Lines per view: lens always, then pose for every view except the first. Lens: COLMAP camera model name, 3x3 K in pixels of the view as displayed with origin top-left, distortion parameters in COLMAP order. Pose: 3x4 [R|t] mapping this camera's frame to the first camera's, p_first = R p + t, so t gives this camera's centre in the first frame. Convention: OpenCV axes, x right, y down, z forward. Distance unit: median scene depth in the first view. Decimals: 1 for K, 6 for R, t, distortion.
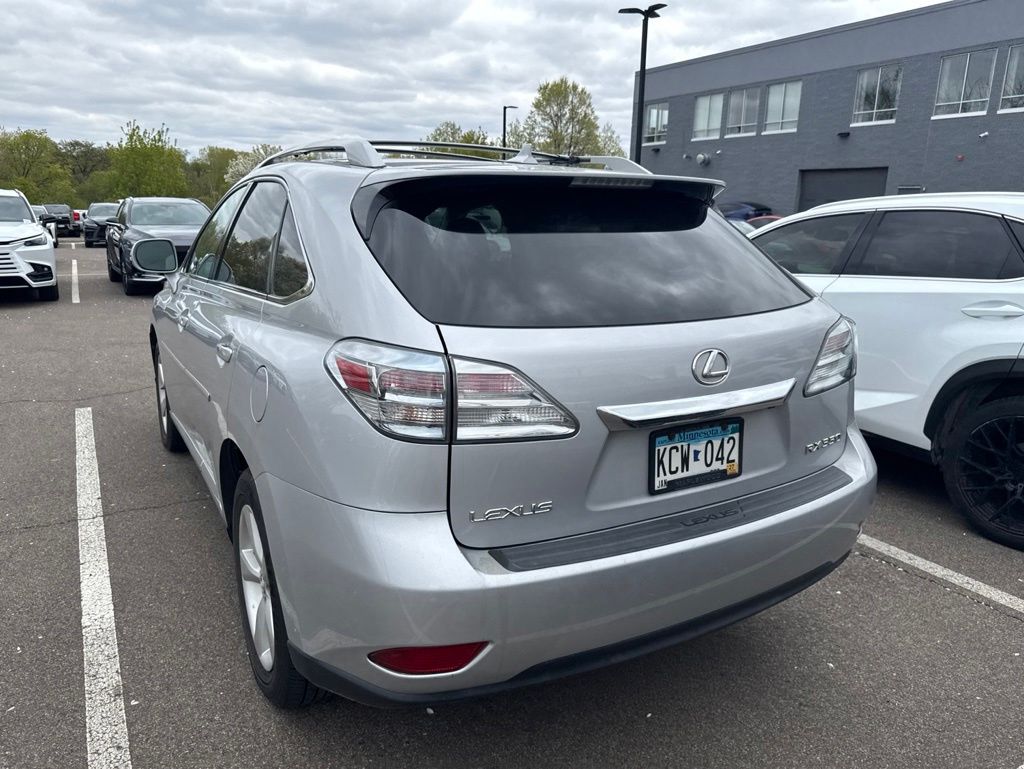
lens RADIAL K [[757.5, 0, 509.1], [0, 757.5, 377.8], [0, 0, 1]] dist [0.049375, -0.065241]
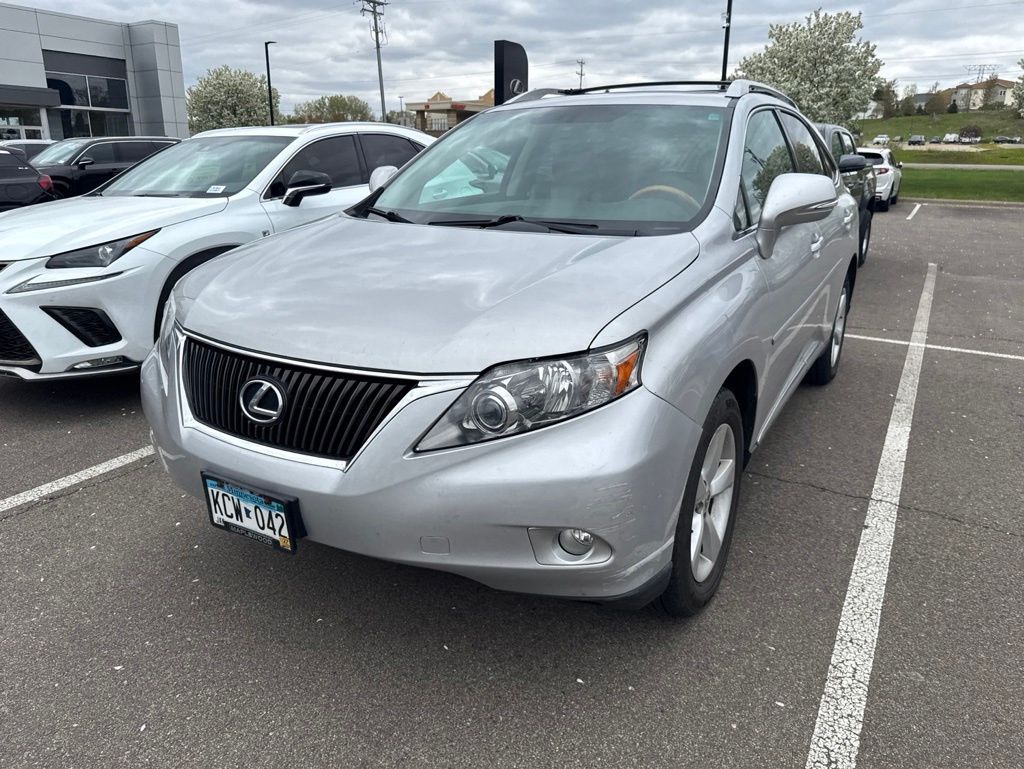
lens RADIAL K [[728.8, 0, 508.8], [0, 728.8, 385.4], [0, 0, 1]] dist [0.003284, -0.004757]
pose [[-0.508699, -0.273988, 0.816184, -0.153002], [0.186241, 0.890543, 0.415028, -0.056126], [-0.840559, 0.363131, -0.401990, 0.259049]]
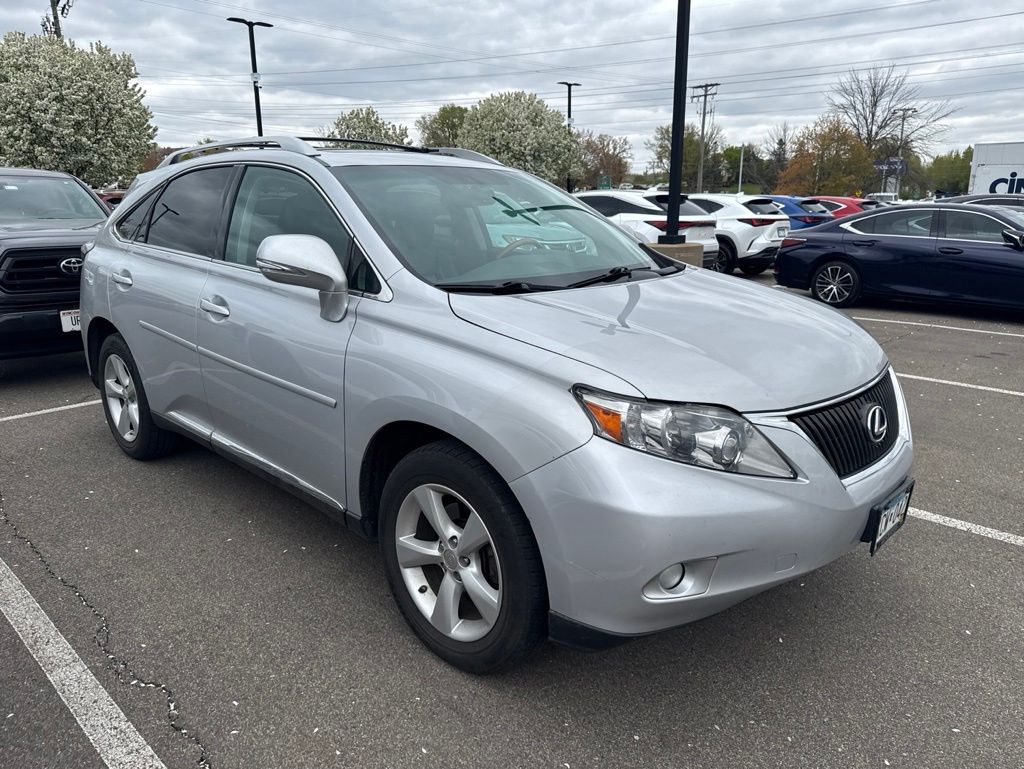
lens RADIAL K [[735.0, 0, 510.6], [0, 735.0, 394.9], [0, 0, 1]] dist [0.045975, -0.050724]
pose [[-0.948435, 0.073117, -0.308422, 0.002650], [-0.080400, 0.885715, 0.457214, -0.070628], [0.306604, 0.458435, -0.834165, 0.315708]]
